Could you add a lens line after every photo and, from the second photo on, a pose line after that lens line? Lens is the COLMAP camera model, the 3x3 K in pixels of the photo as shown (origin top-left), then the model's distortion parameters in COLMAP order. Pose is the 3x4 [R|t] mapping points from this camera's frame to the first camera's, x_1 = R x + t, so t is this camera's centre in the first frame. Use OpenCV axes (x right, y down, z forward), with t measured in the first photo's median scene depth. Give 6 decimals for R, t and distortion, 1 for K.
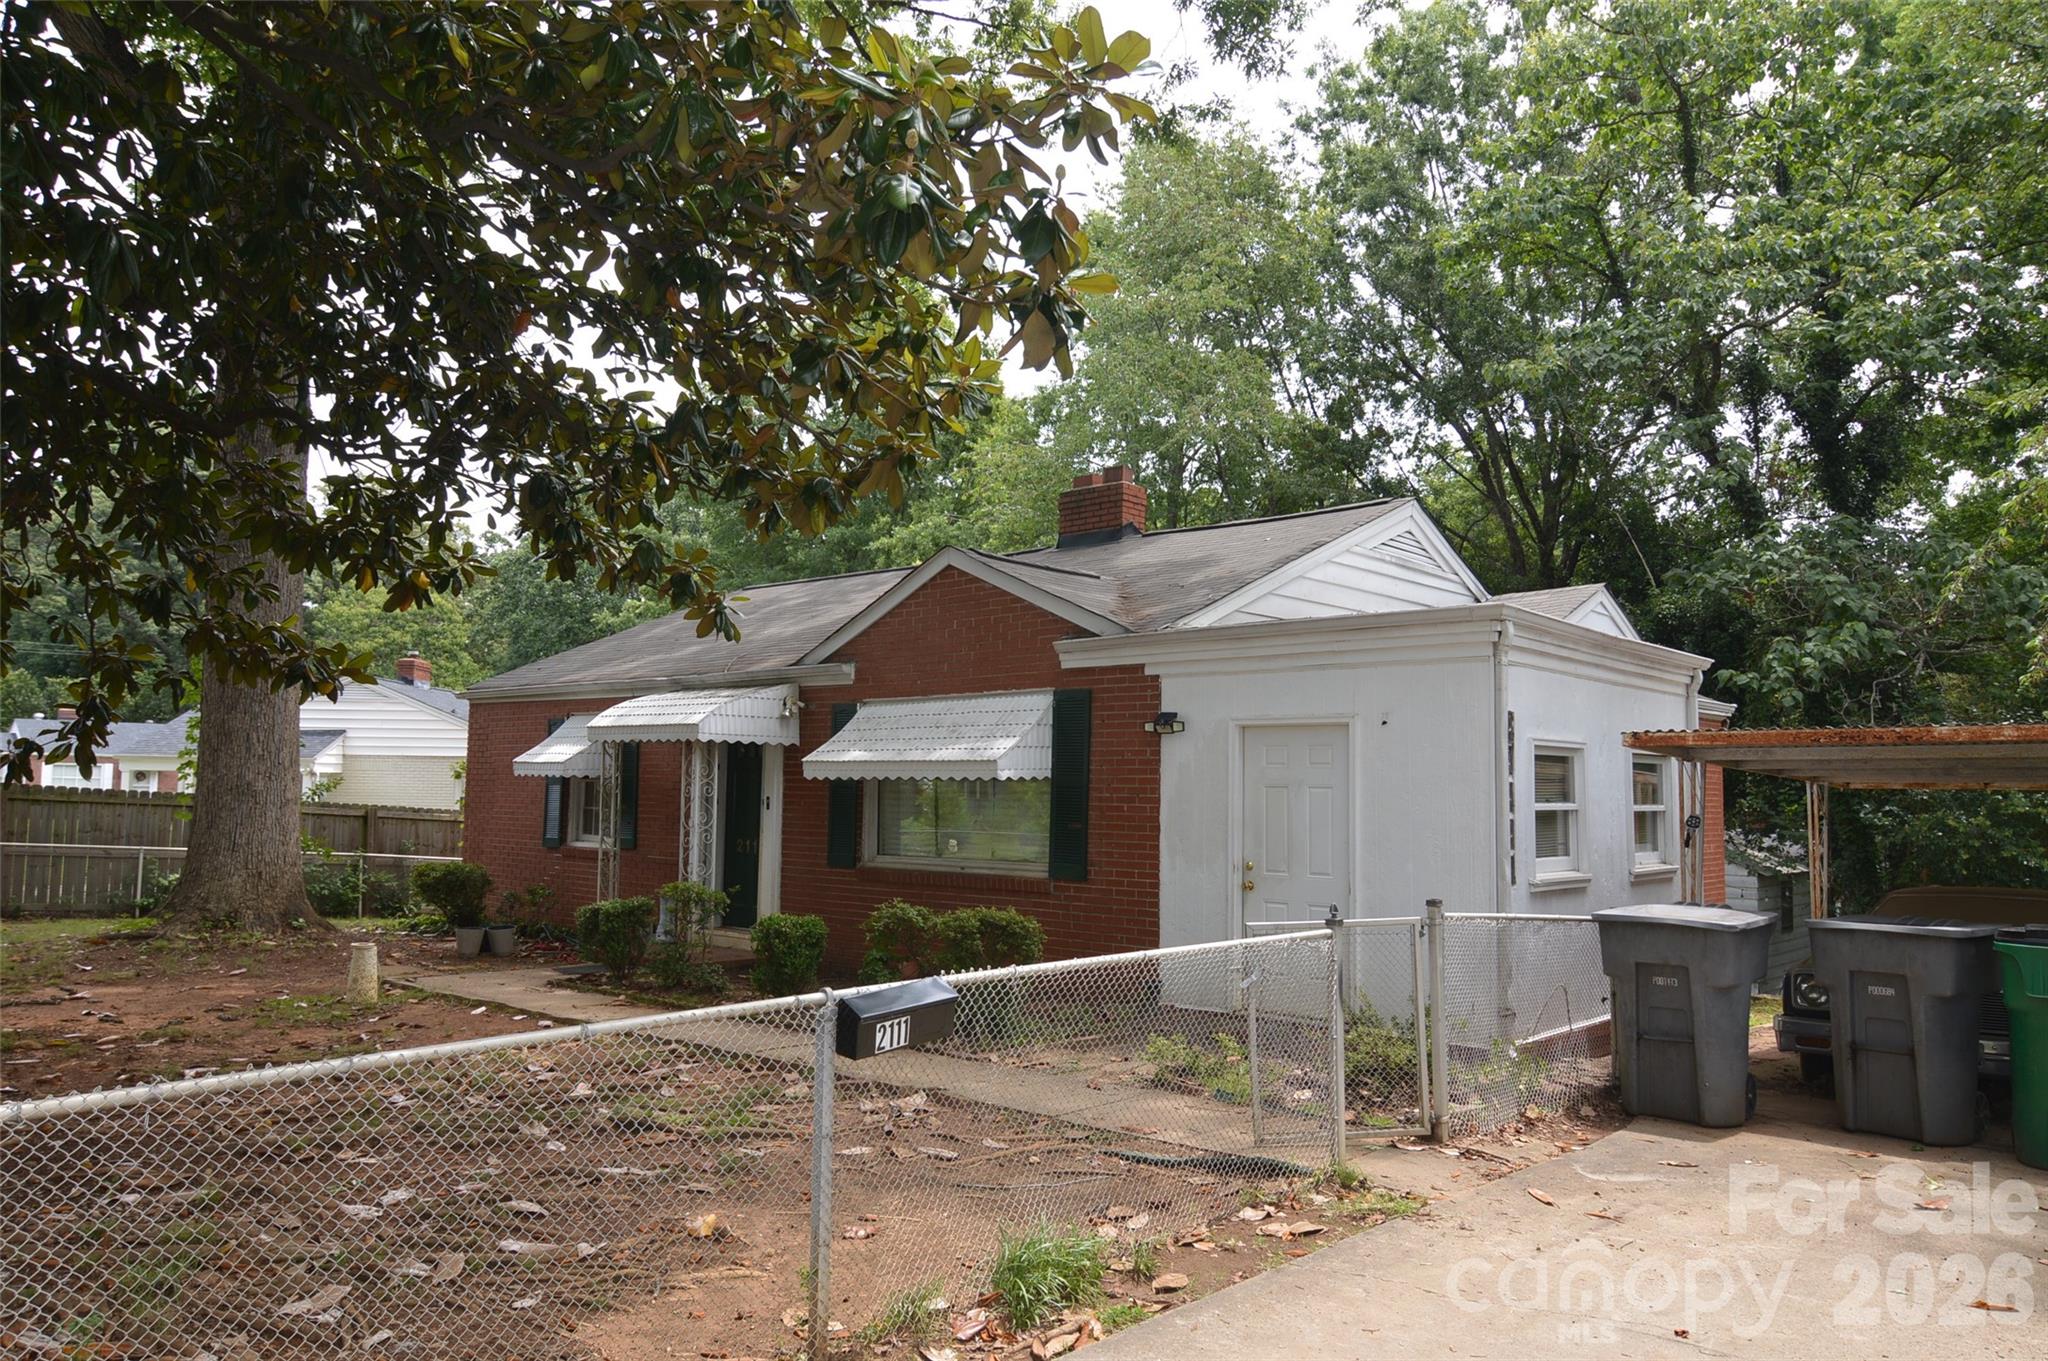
lens RADIAL K [[1421.9, 0, 1013.5], [0, 1421.9, 684.1], [0, 0, 1]] dist [0.008896, -0.024165]
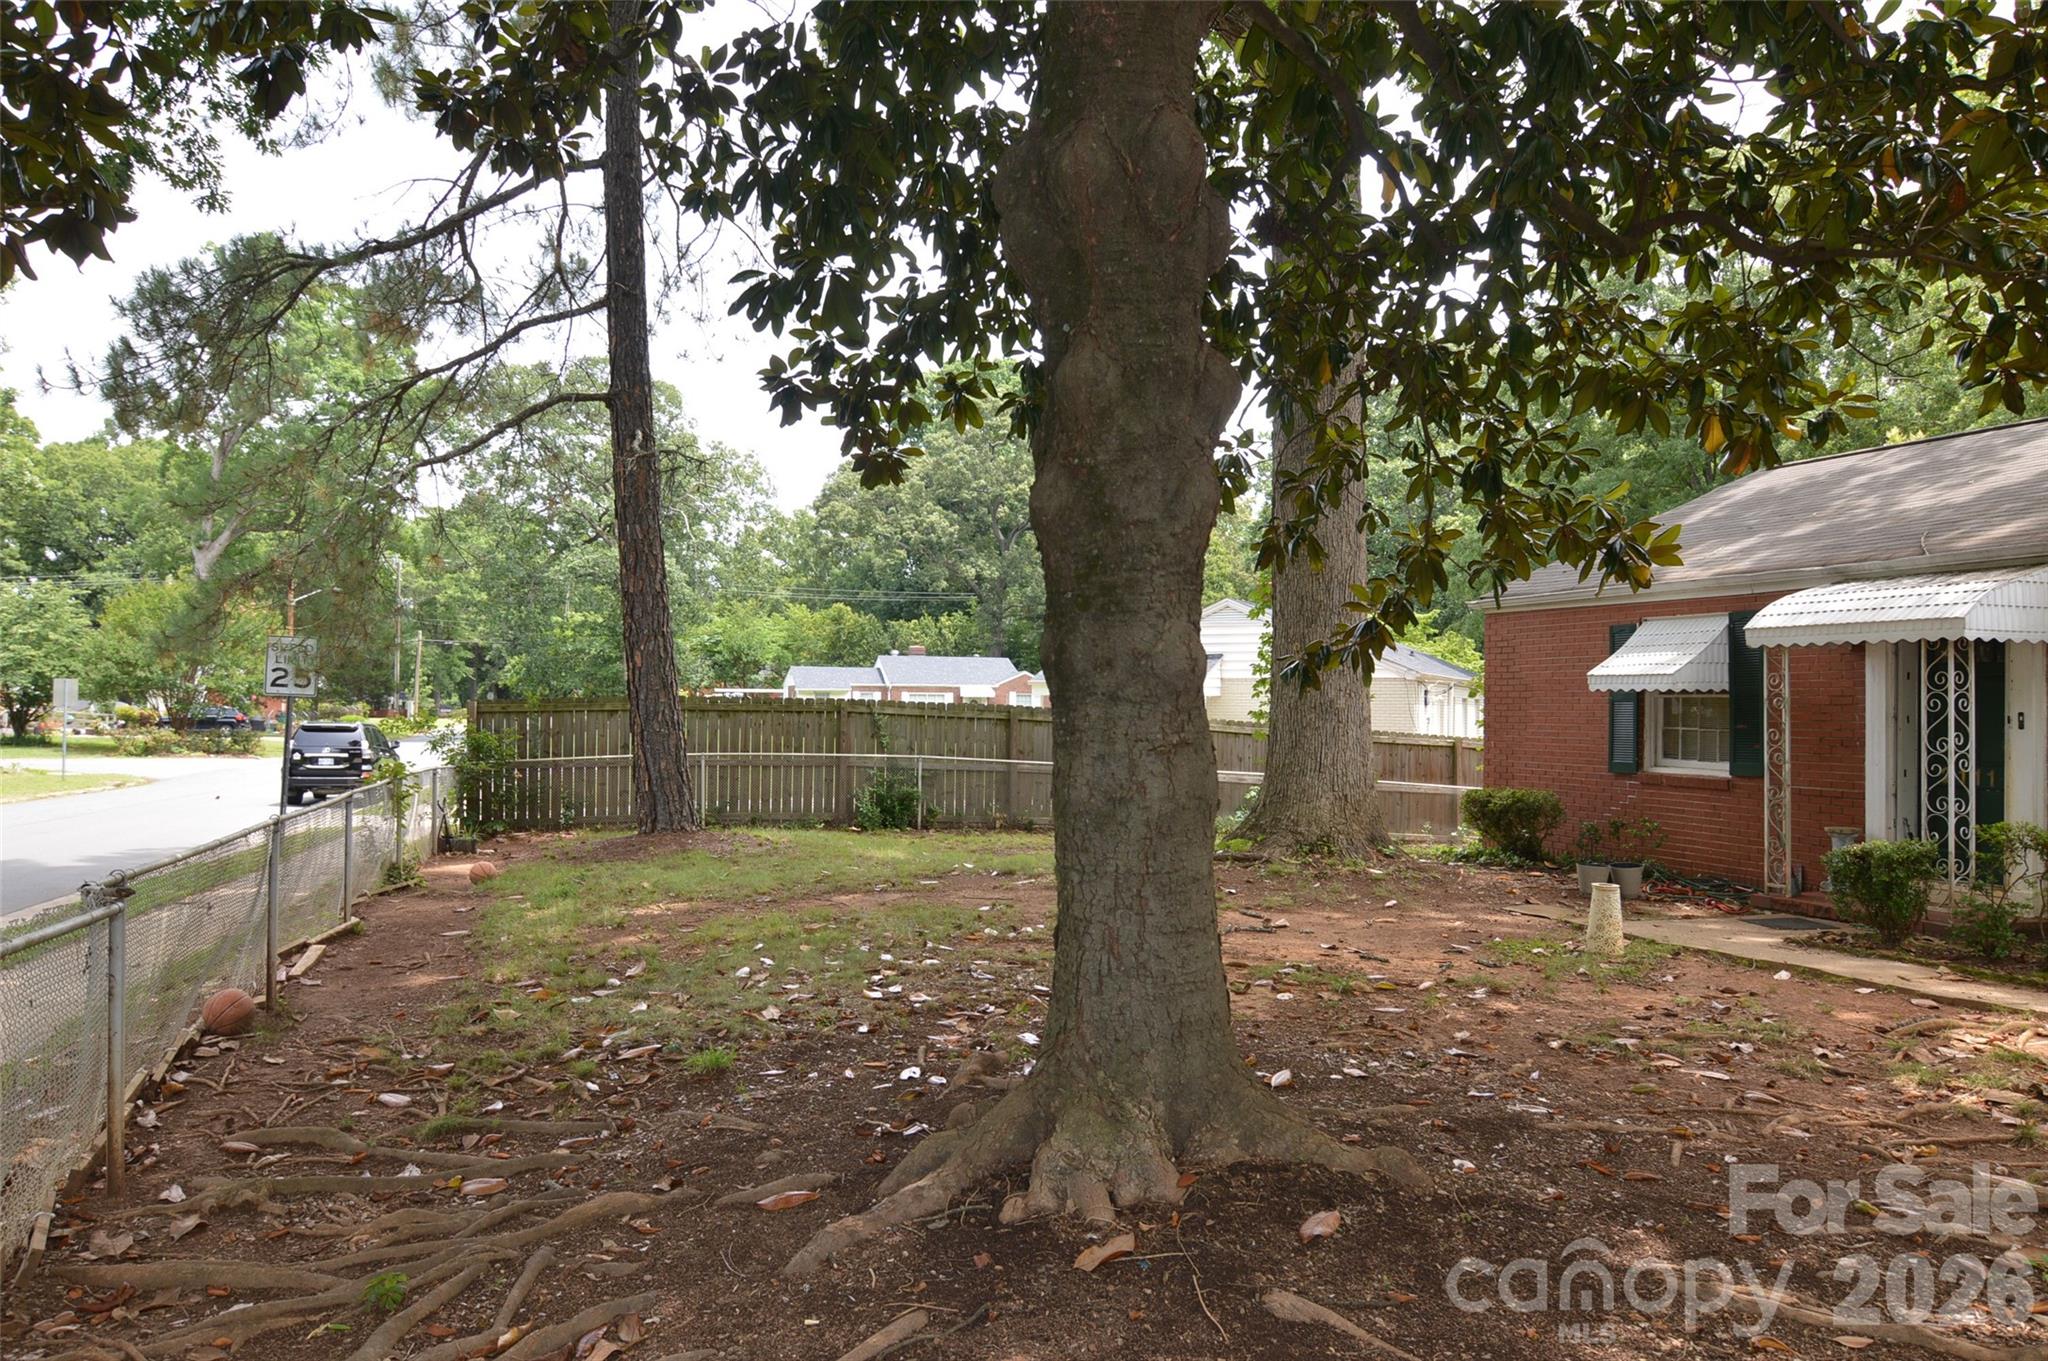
lens RADIAL K [[1421.9, 0, 1012.8], [0, 1421.9, 684.5], [0, 0, 1]] dist [0.008896, -0.024165]
pose [[0.883373, -0.013445, -0.468478, -0.330993], [0.037887, 0.998366, 0.042788, 0.012378], [0.467137, -0.055547, 0.882439, 0.083928]]
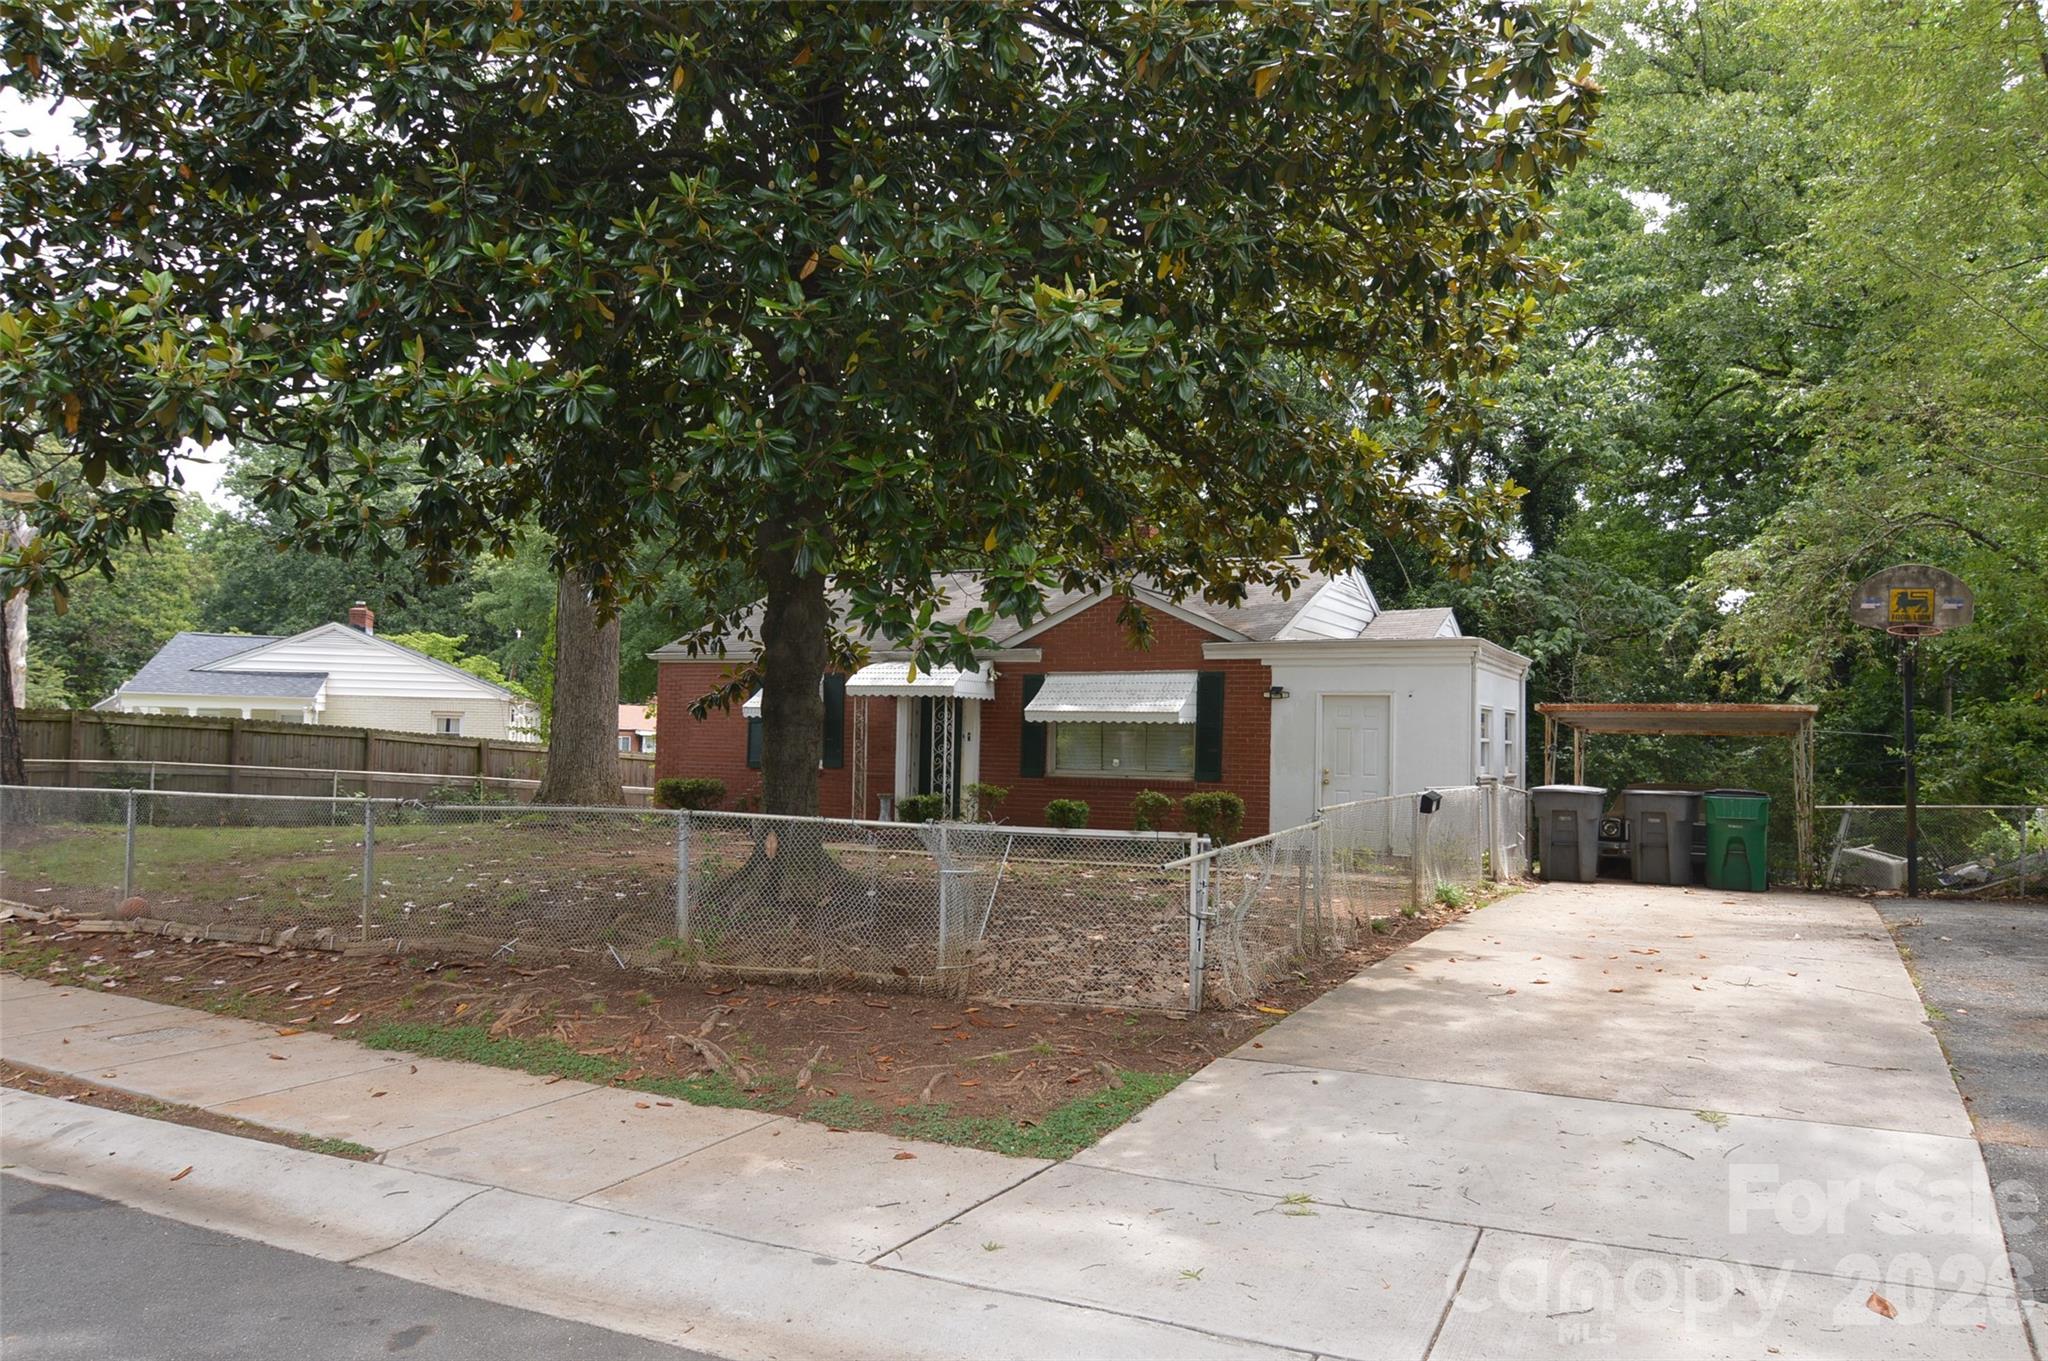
lens RADIAL K [[1421.9, 0, 1013.9], [0, 1421.9, 685.6], [0, 0, 1]] dist [0.008896, -0.024165]
pose [[0.971172, 0.015828, 0.237853, -0.555973], [-0.025424, 0.998980, 0.037331, -0.034845], [-0.237020, -0.042302, 0.970583, -0.572819]]
